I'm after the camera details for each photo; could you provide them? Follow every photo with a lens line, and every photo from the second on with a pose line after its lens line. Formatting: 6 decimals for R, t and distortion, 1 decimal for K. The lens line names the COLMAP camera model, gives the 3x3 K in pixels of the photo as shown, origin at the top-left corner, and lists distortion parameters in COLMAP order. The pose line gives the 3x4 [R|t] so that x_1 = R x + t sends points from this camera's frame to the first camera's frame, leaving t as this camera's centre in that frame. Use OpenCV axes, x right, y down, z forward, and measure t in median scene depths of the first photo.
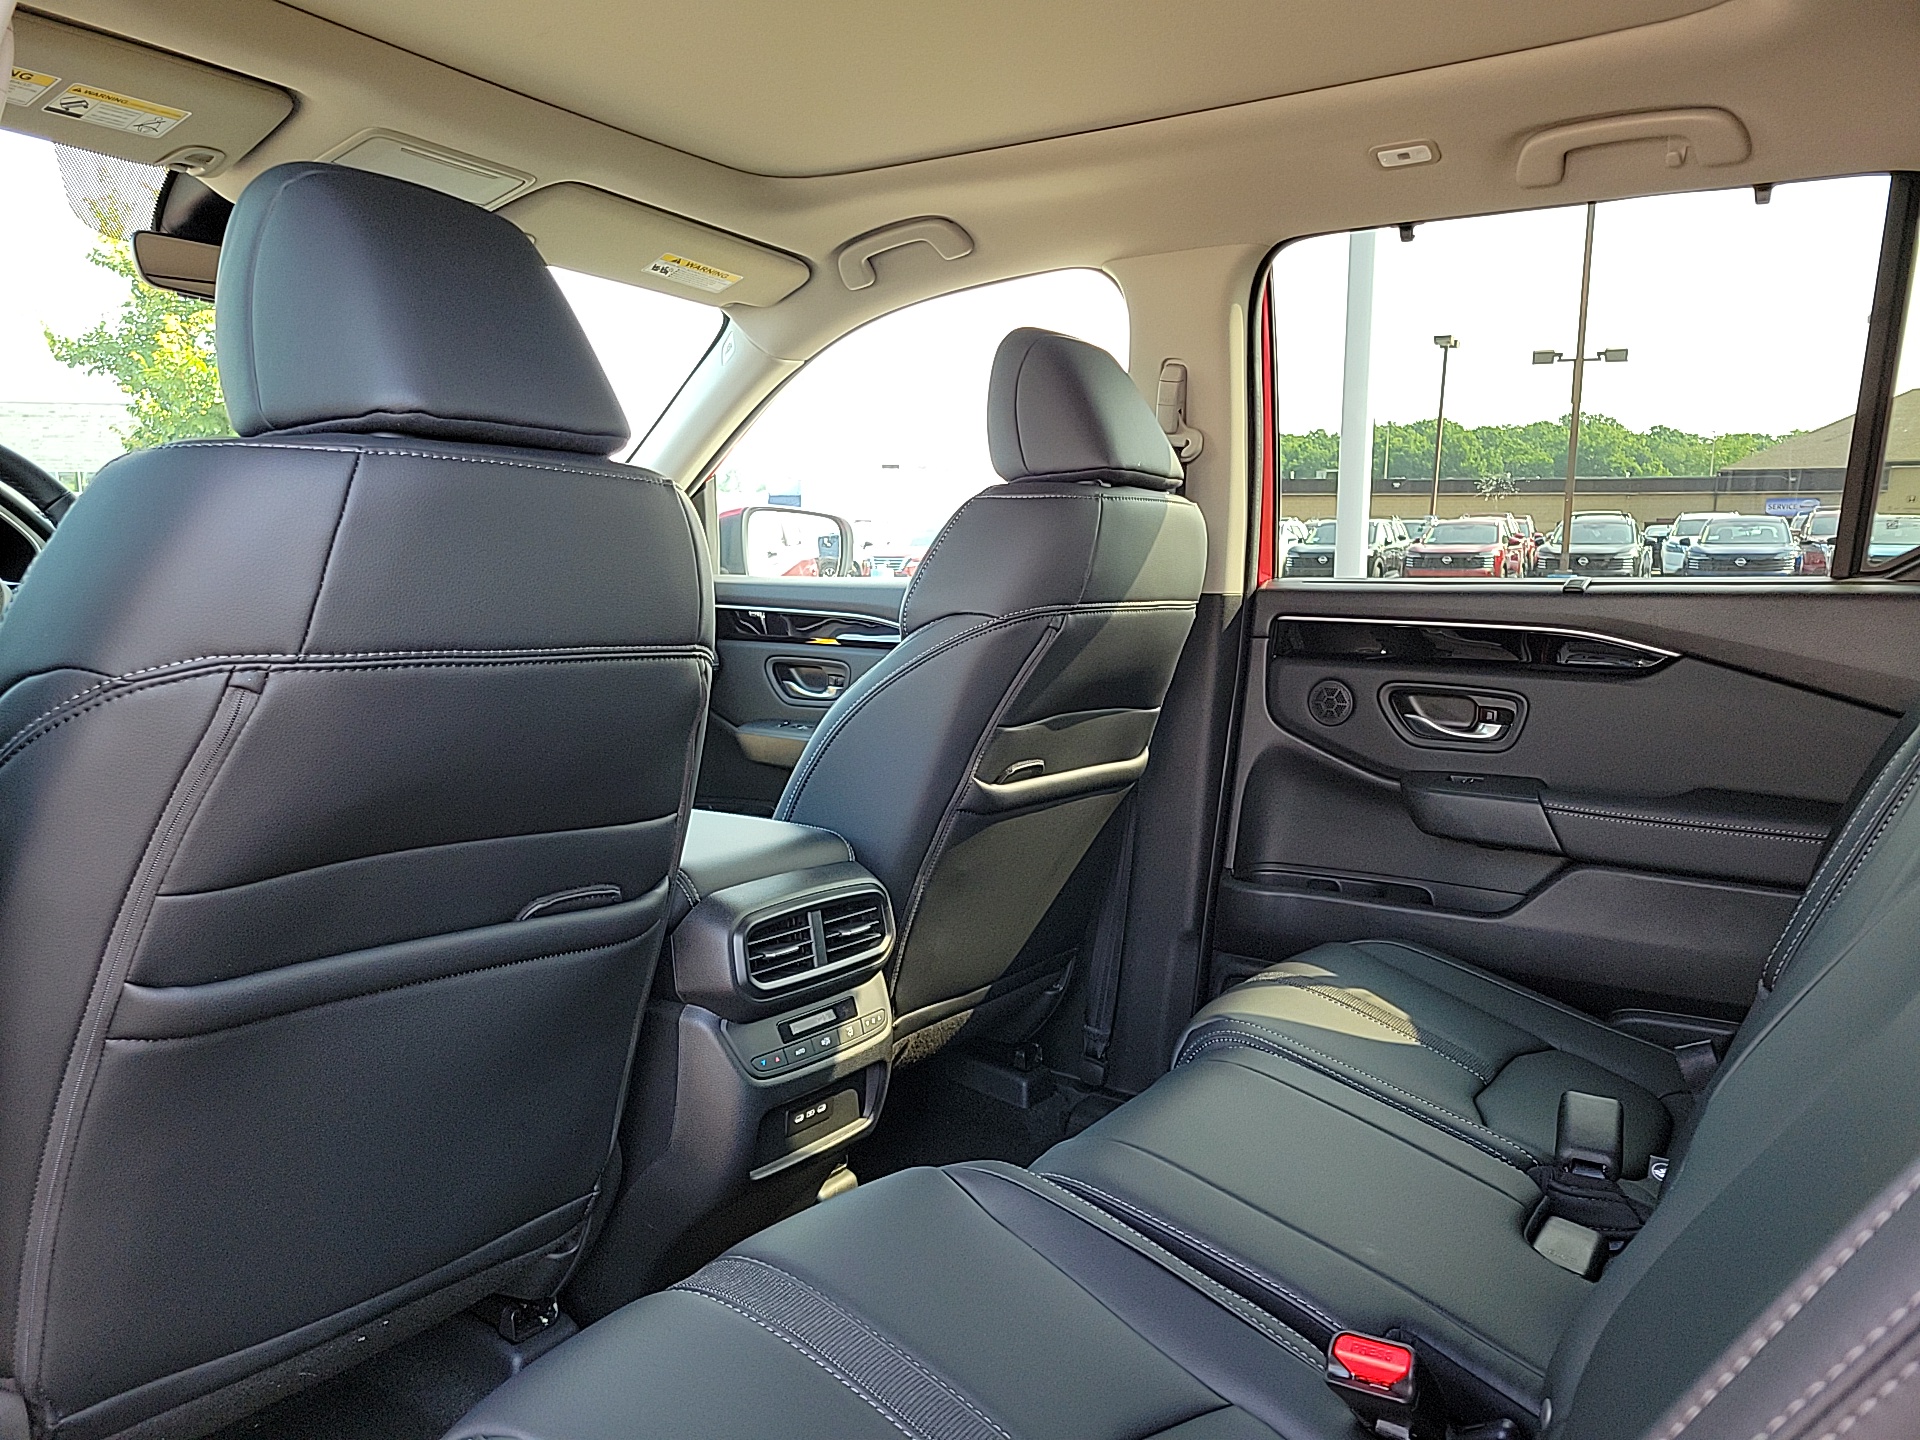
lens RADIAL K [[1447.1, 0, 935.8], [0, 1447.1, 714.4], [0, 0, 1]] dist [0.043872, -0.036073]
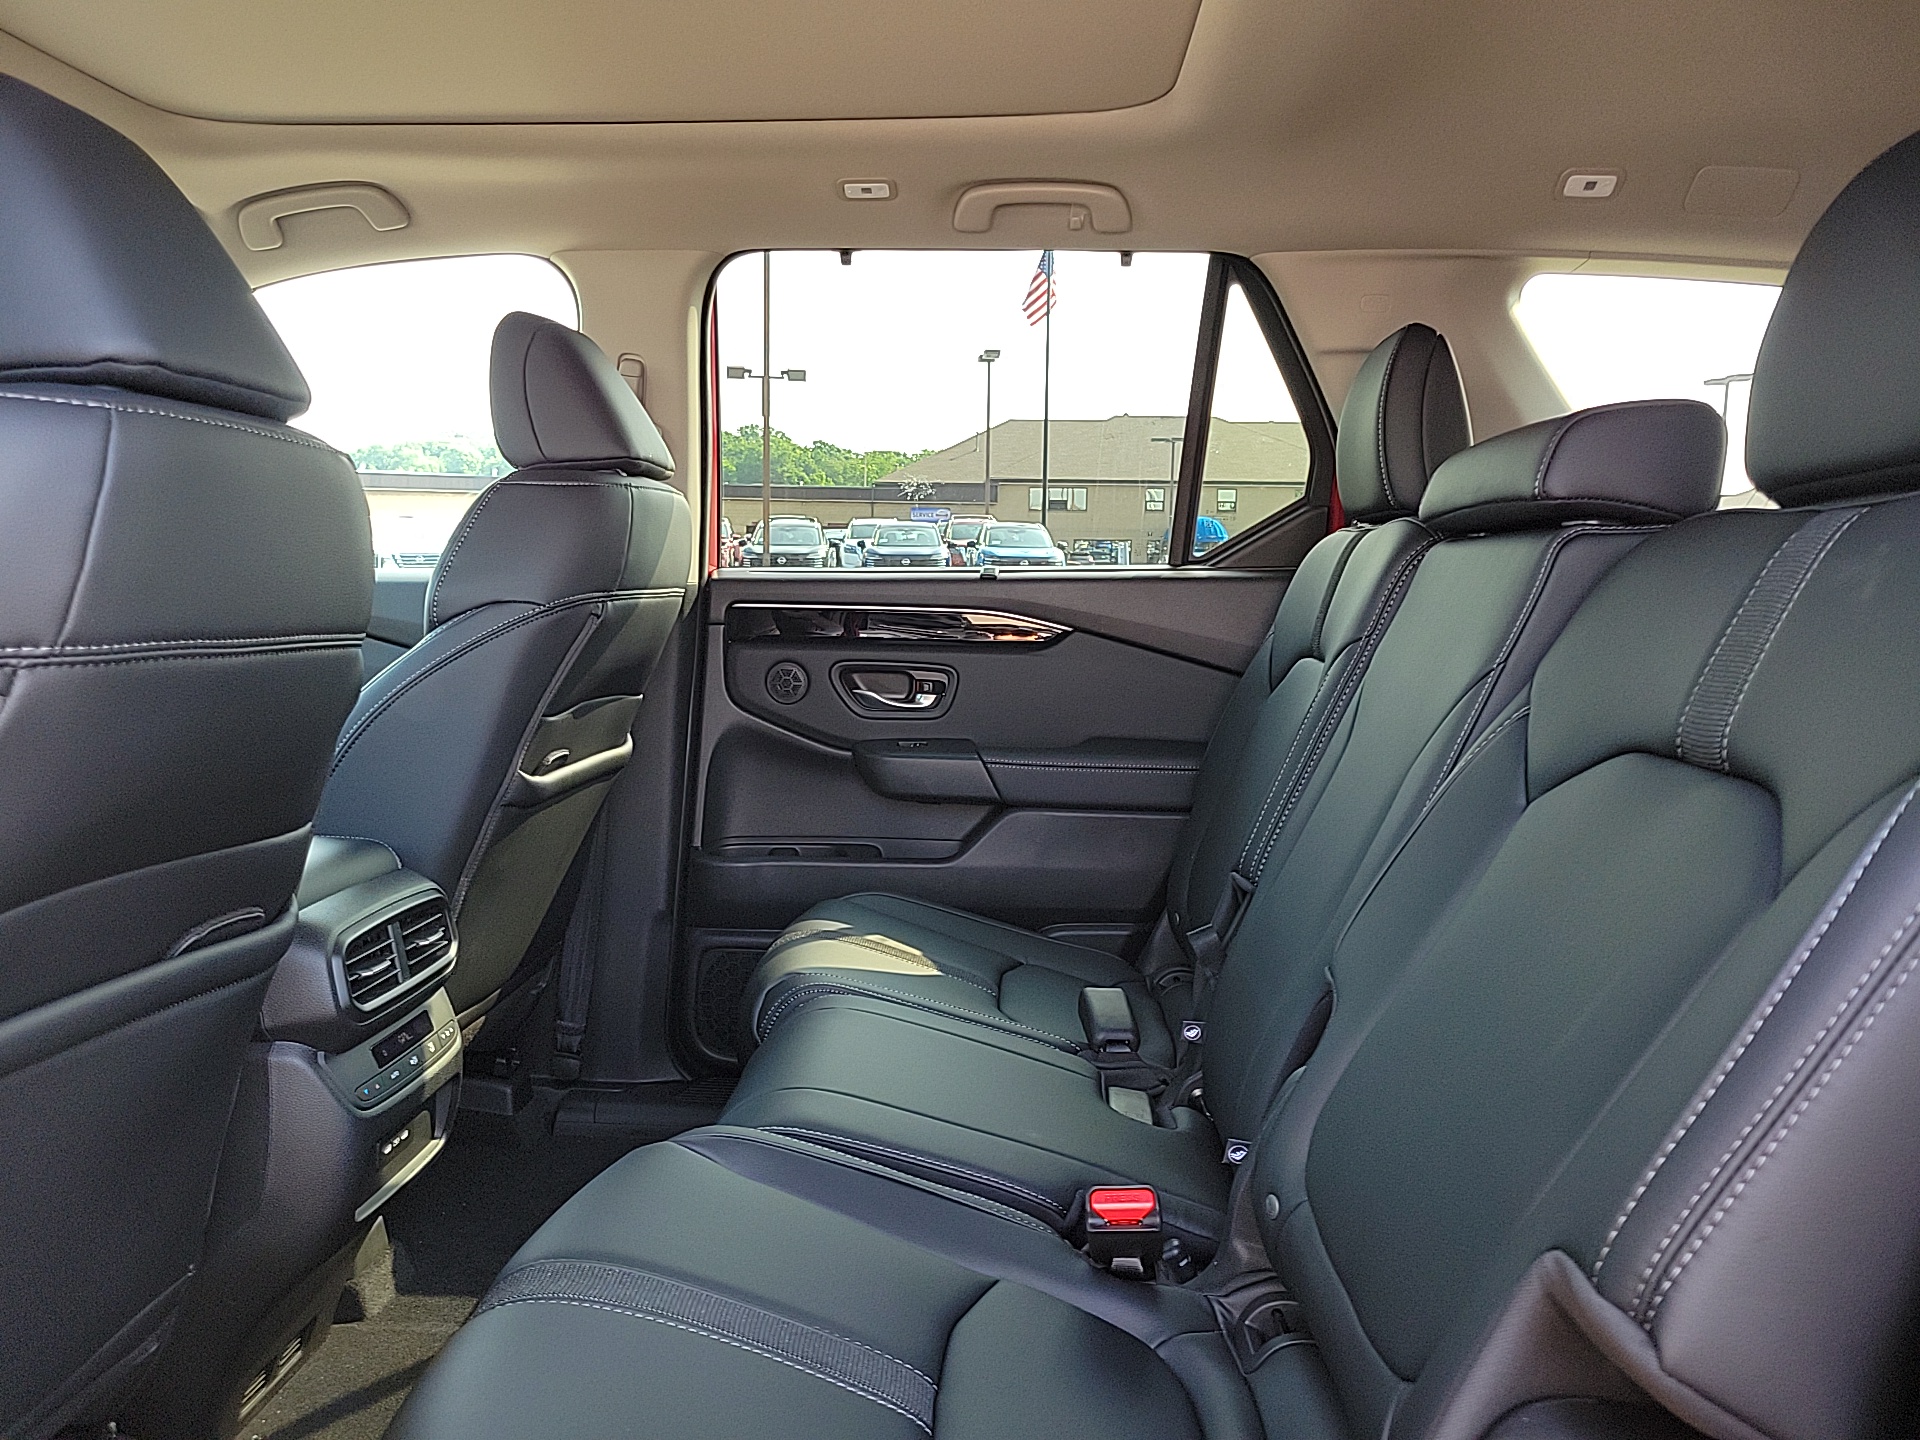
lens RADIAL K [[1459.9, 0, 901.5], [0, 1459.9, 699.9], [0, 0, 1]] dist [0.031180, -0.007986]
pose [[0.866872, -0.048328, 0.496182, -0.224210], [0.053713, 0.998551, 0.003418, 0.006307], [-0.495628, 0.023689, 0.868212, 0.016058]]
